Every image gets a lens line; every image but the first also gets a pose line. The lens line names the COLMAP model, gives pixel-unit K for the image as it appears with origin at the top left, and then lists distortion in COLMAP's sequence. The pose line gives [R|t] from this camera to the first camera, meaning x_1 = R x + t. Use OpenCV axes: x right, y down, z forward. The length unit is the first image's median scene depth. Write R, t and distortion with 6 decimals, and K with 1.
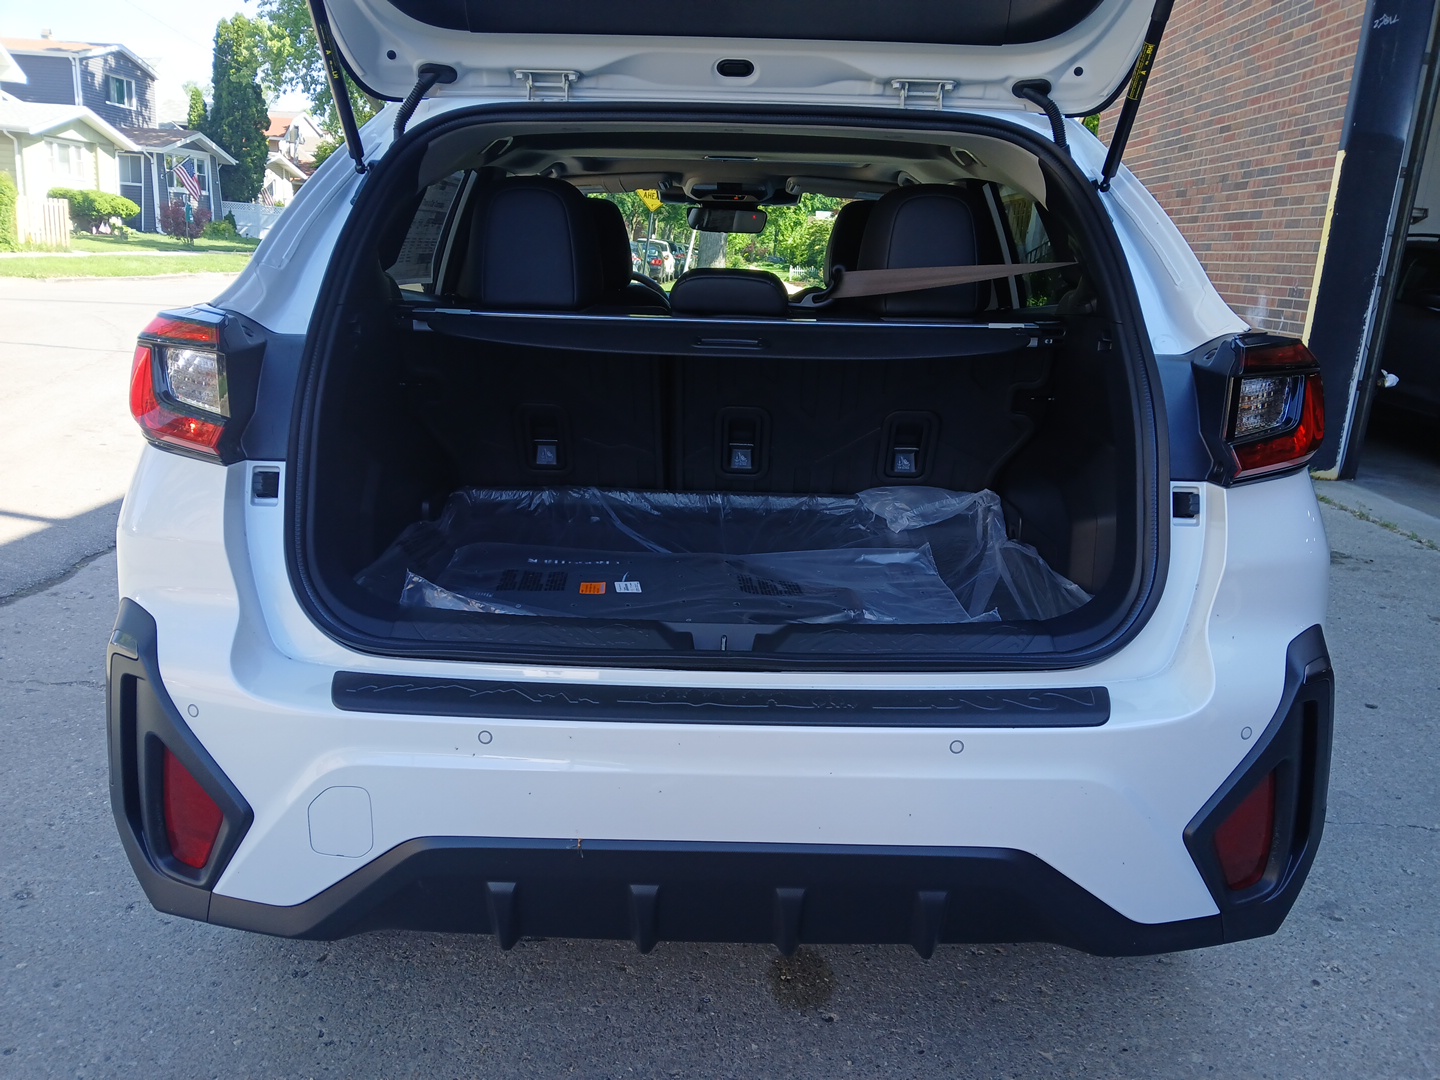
lens RADIAL K [[1132.7, 0, 721.8], [0, 1132.7, 546.5], [0, 0, 1]] dist [0.037627, -0.072872]
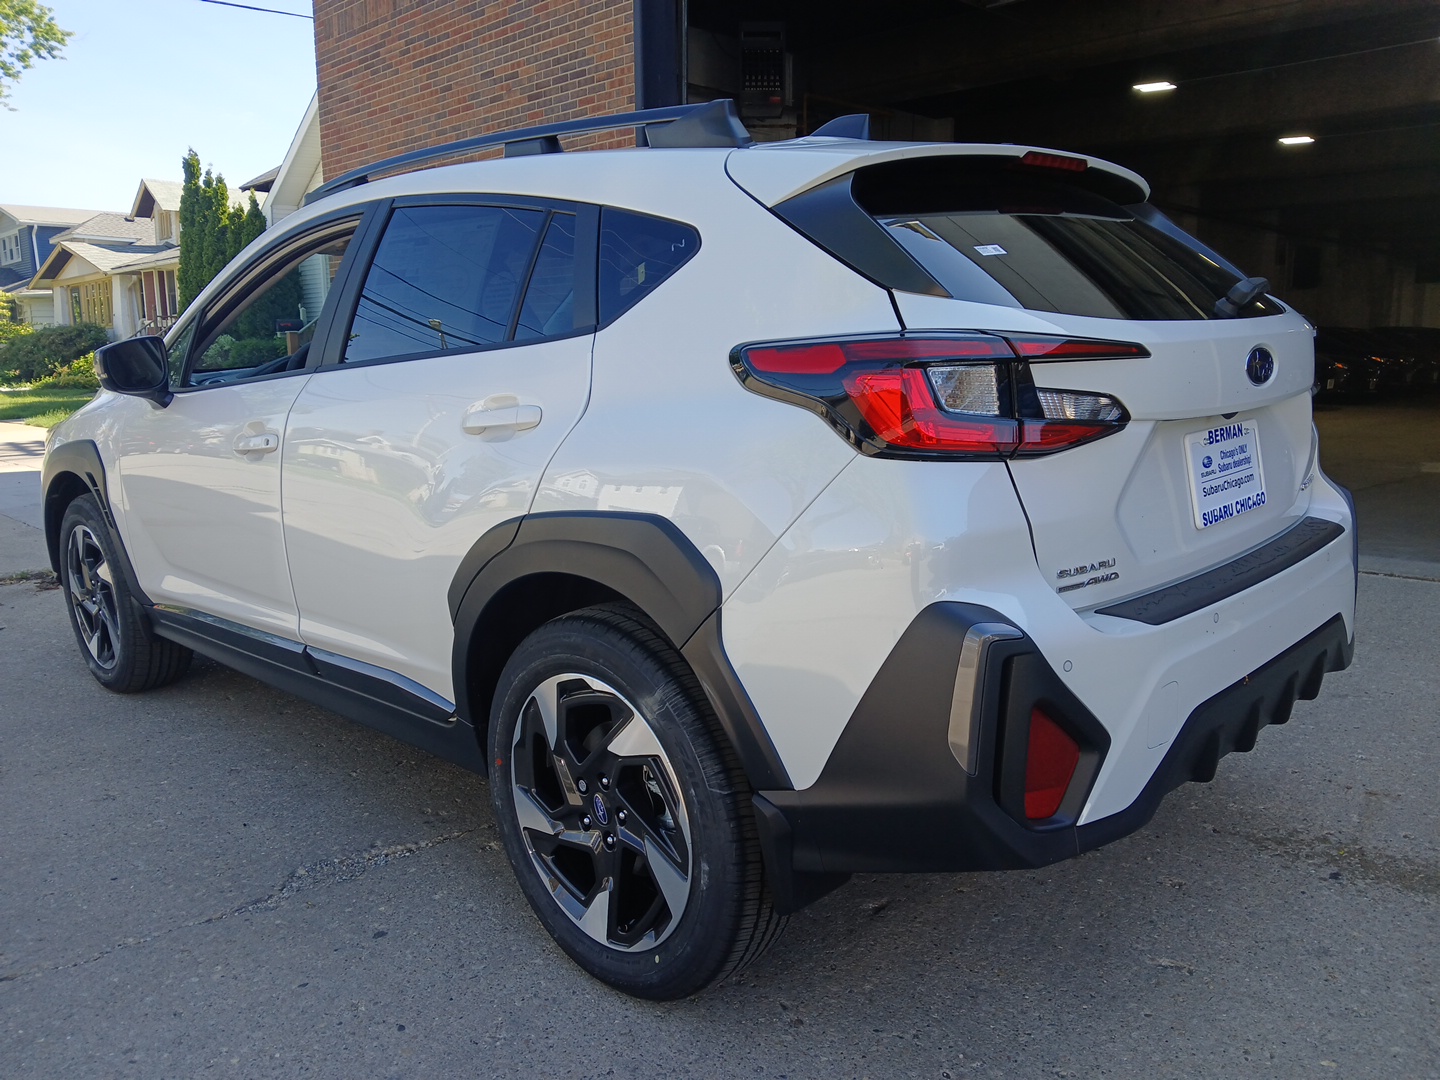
lens RADIAL K [[1151.0, 0, 720.0], [0, 1151.0, 540.0], [0, 0, 1]] dist [0.105471, -0.177118]
pose [[0.696896, -0.184619, 0.693002, -0.664304], [0.236920, 0.971313, 0.020511, -0.038575], [-0.676908, 0.149892, 0.720644, 0.162628]]
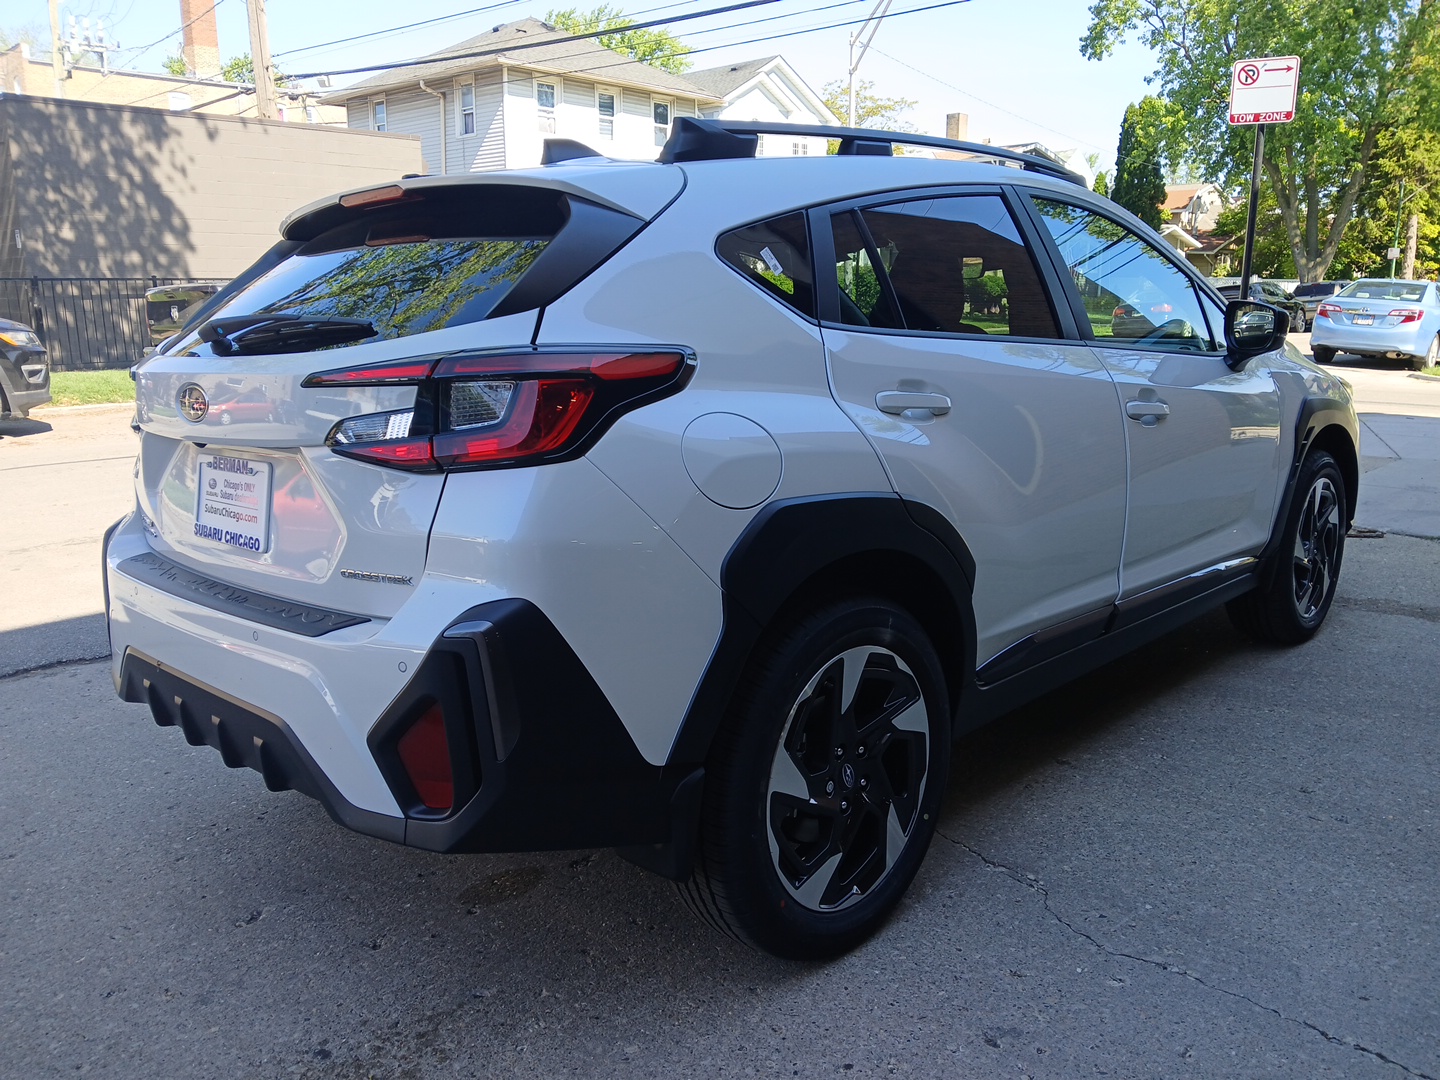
lens RADIAL K [[1143.9, 0, 727.4], [0, 1143.9, 535.3], [0, 0, 1]] dist [0.042908, -0.059165]
pose [[0.720149, 0.085404, -0.688543, 0.690072], [-0.133680, 0.990880, -0.016912, -0.002375], [0.680820, 0.104224, 0.724998, 0.144613]]
